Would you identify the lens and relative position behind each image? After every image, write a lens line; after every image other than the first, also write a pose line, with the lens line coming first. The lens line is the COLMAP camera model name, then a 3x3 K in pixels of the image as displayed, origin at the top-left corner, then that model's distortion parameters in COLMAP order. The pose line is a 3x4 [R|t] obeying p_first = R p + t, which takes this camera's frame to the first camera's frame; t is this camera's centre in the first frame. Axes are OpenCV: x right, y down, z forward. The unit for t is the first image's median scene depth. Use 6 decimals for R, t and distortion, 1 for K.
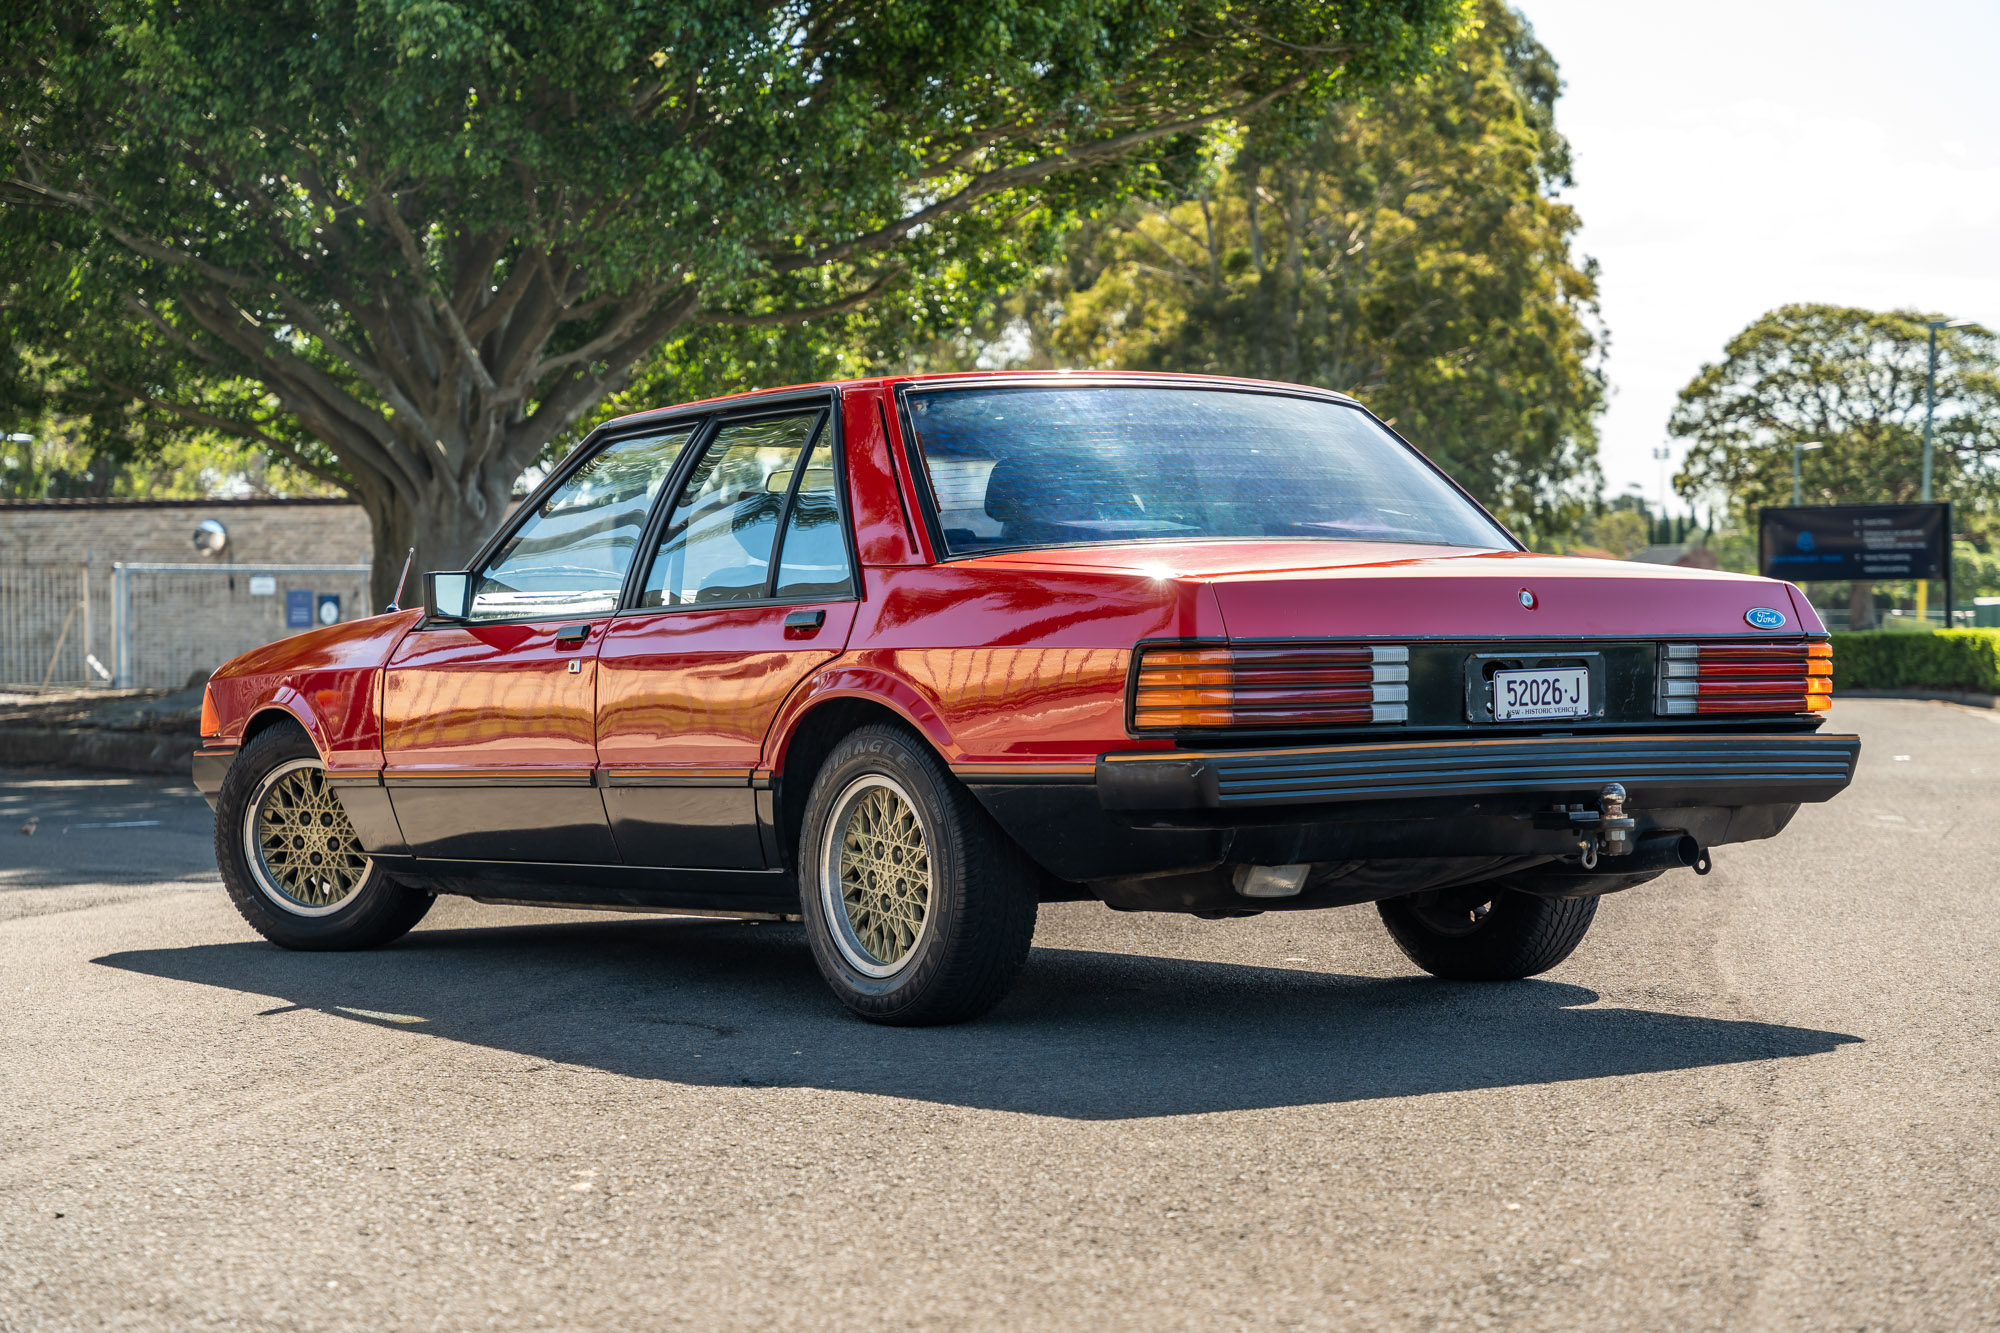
lens RADIAL K [[3930.9, 0, 1000.0], [0, 3930.9, 666.5], [0, 0, 1]] dist [0.088164, -0.181109]
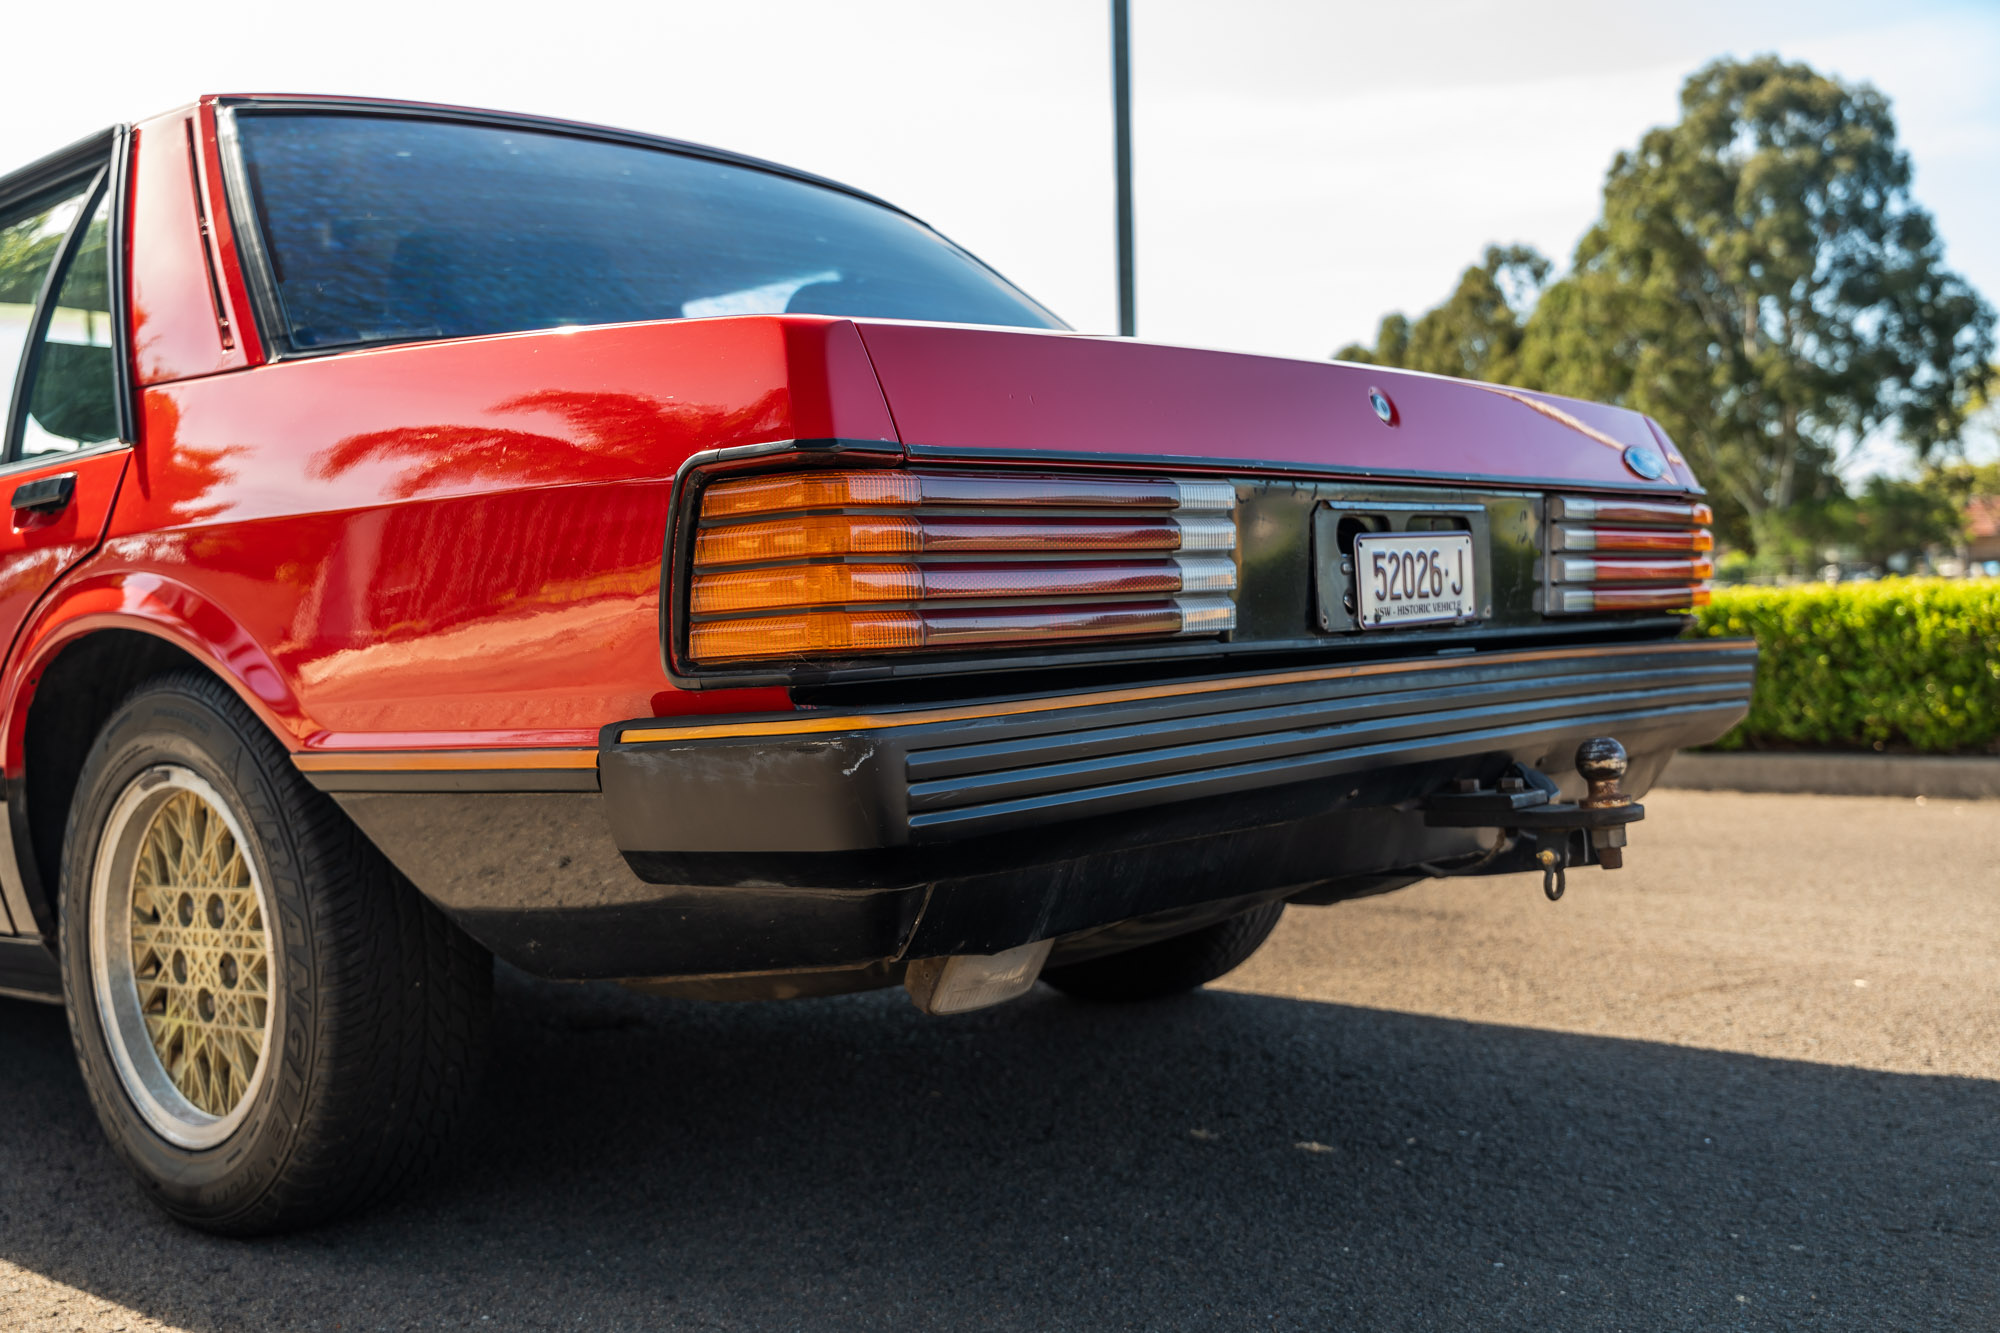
lens RADIAL K [[2011.3, 0, 1000.0], [0, 2011.3, 666.5], [0, 0, 1]] dist [0.011241, 0.006747]
pose [[0.971987, -0.030506, 0.233046, 0.015038], [0.026161, 0.999422, 0.021713, 0.011725], [-0.233573, -0.015008, 0.972223, 0.745183]]
